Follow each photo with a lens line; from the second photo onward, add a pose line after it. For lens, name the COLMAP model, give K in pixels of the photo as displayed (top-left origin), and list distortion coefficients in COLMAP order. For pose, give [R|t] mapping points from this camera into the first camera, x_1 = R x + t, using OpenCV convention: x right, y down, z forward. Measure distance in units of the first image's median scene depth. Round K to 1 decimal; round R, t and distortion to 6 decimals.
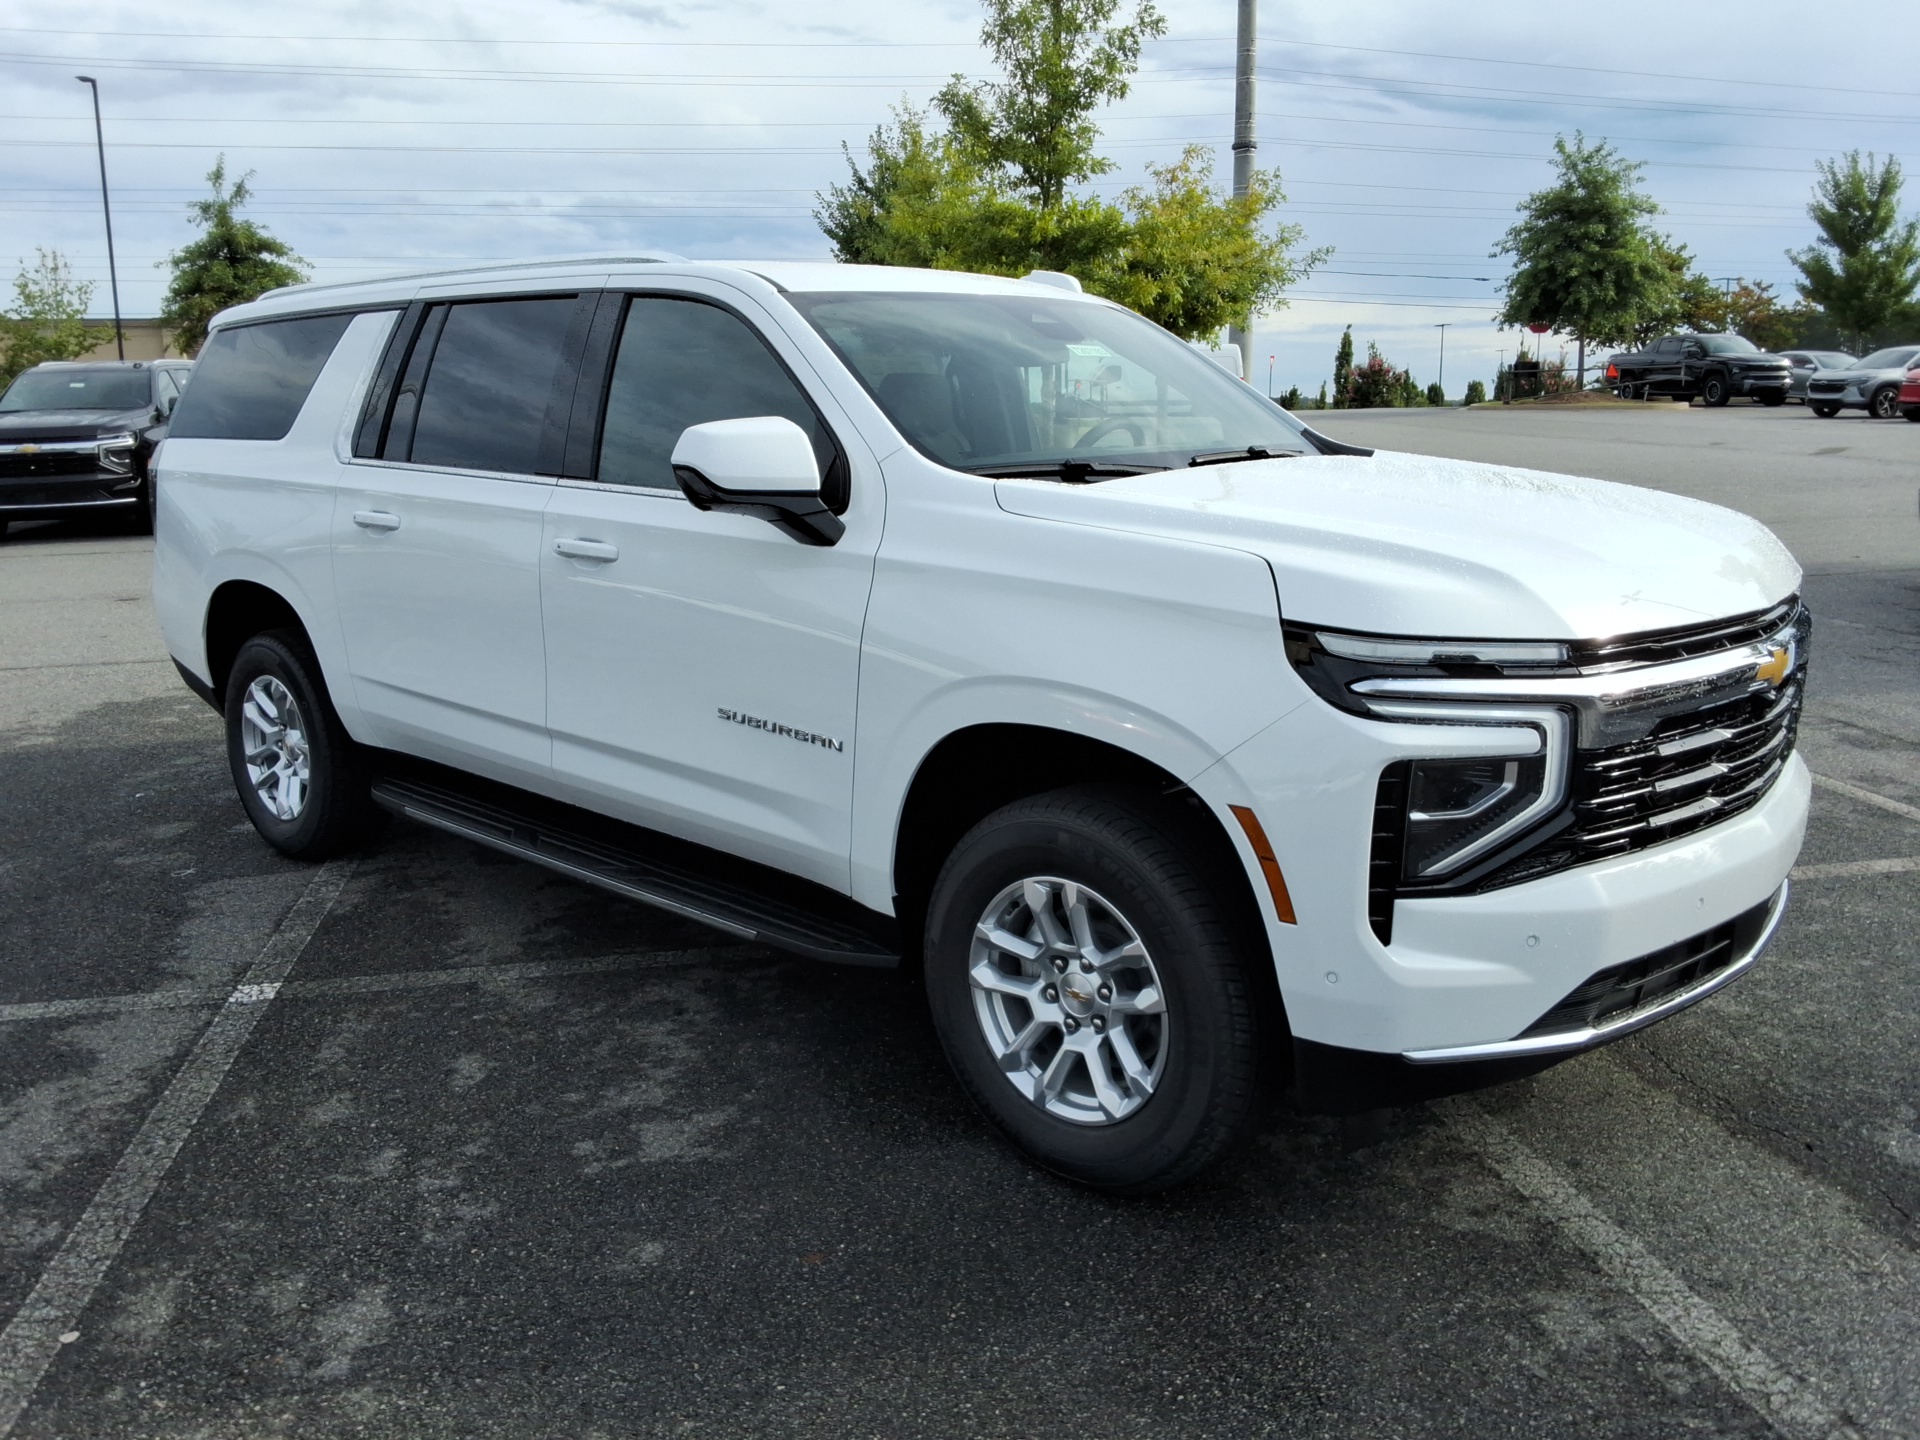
lens RADIAL K [[1539.4, 0, 974.6], [0, 1539.4, 698.3], [0, 0, 1]] dist [0.106195, -0.162653]
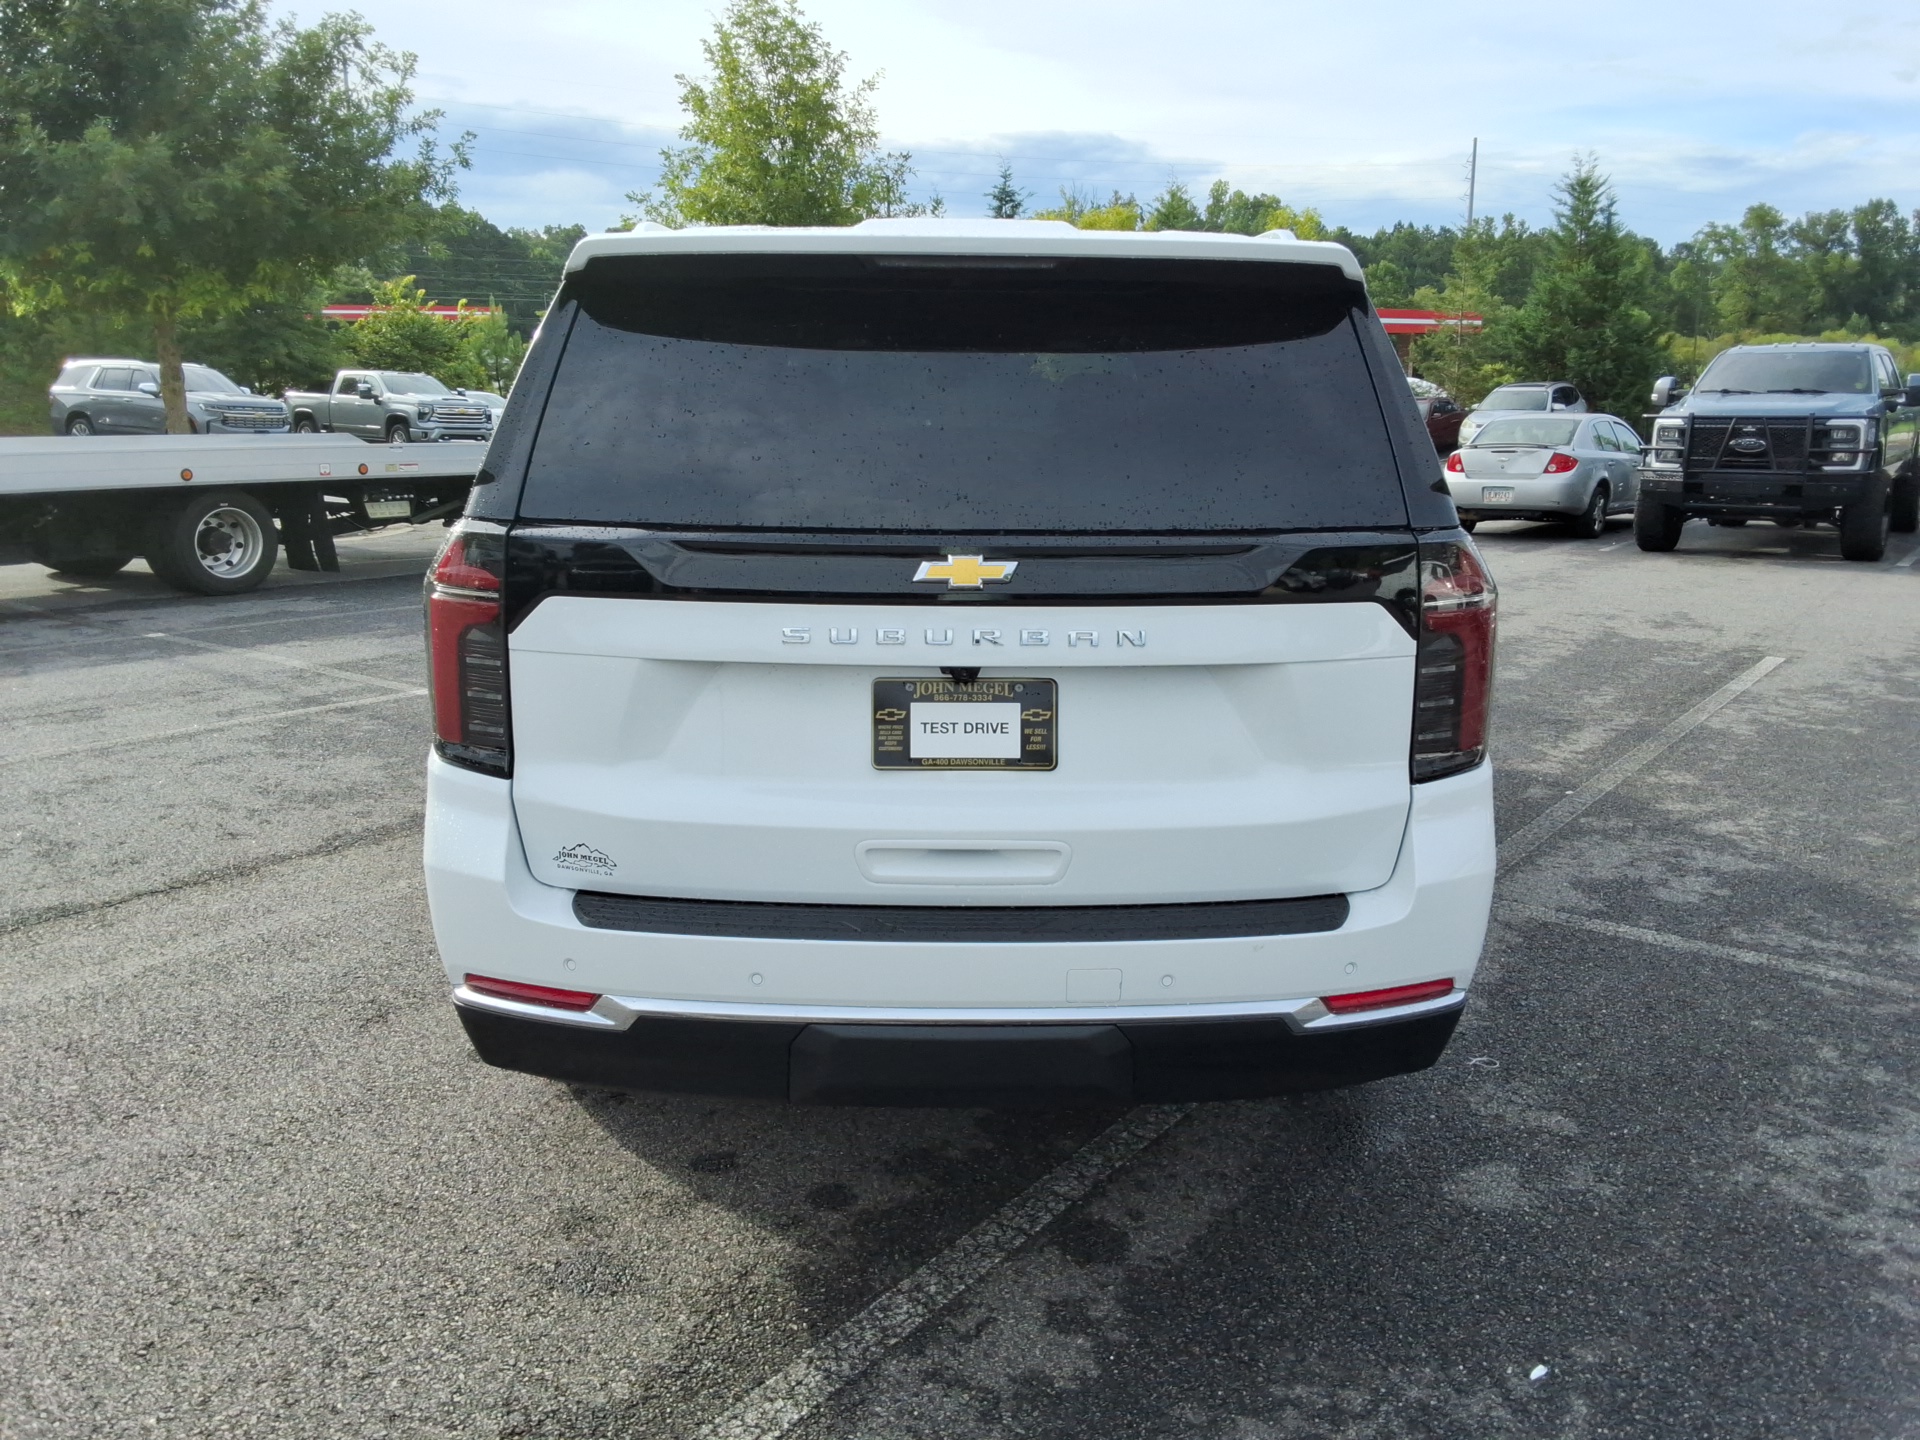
lens RADIAL K [[1539.4, 0, 985.0], [0, 1539.4, 700.6], [0, 0, 1]] dist [0.106195, -0.162653]
pose [[-0.681414, -0.142118, 0.717968, -0.973366], [0.138617, 0.938153, 0.317262, -0.362001], [-0.718652, 0.315709, -0.619570, 1.801509]]
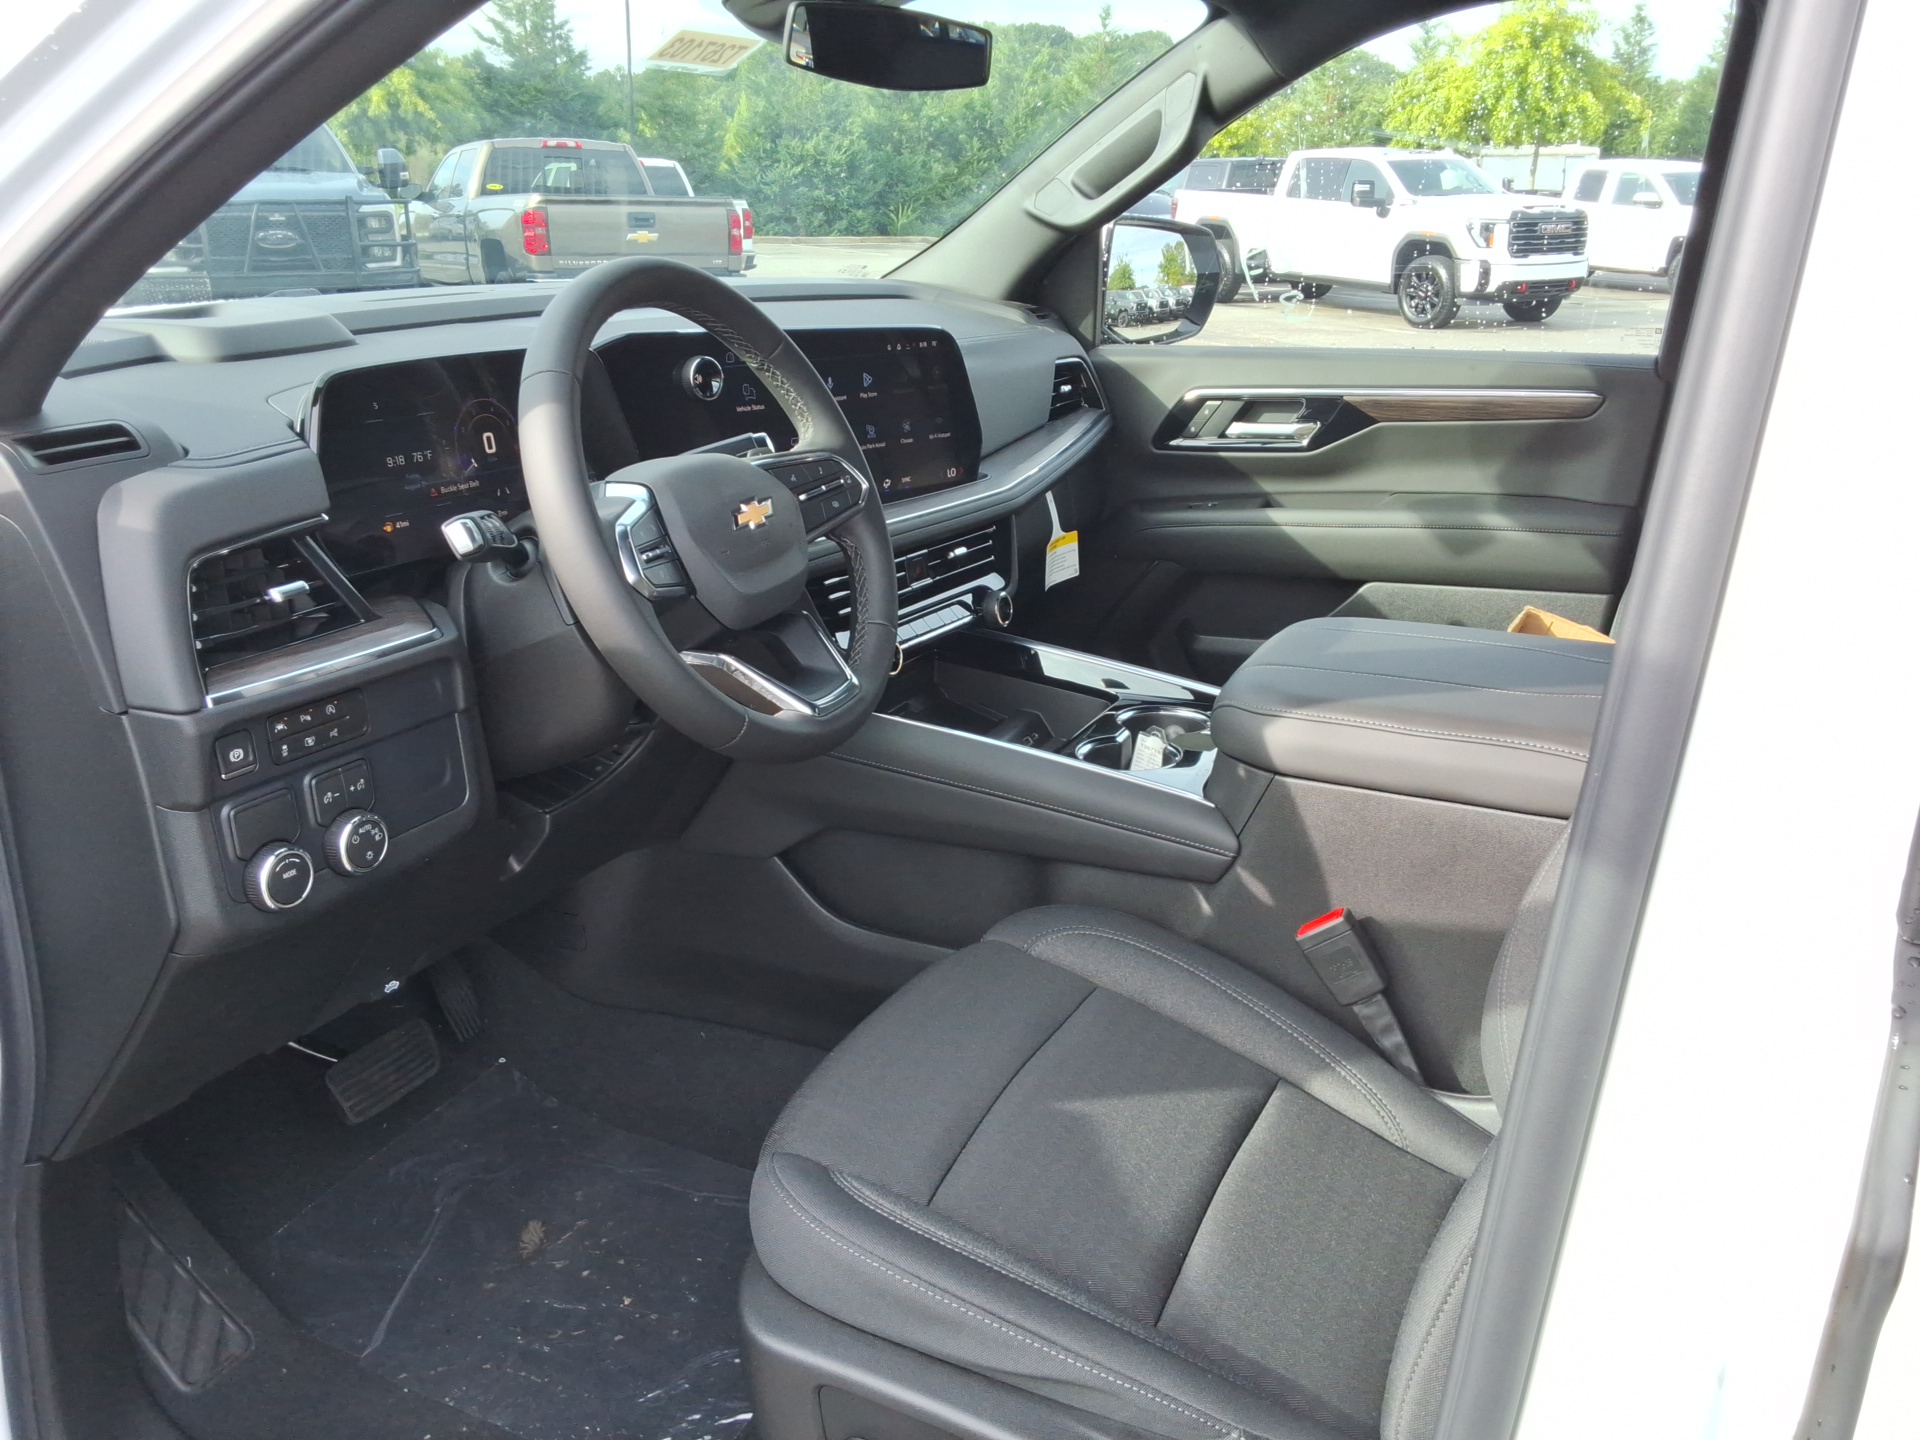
lens RADIAL K [[1539.4, 0, 972.4], [0, 1539.4, 717.1], [0, 0, 1]] dist [0.106195, -0.162653]
pose [[-0.953064, 0.088214, -0.289633, 0.126073], [-0.067321, 0.870924, 0.486785, -0.238526], [0.295190, 0.483436, -0.824107, 1.251064]]
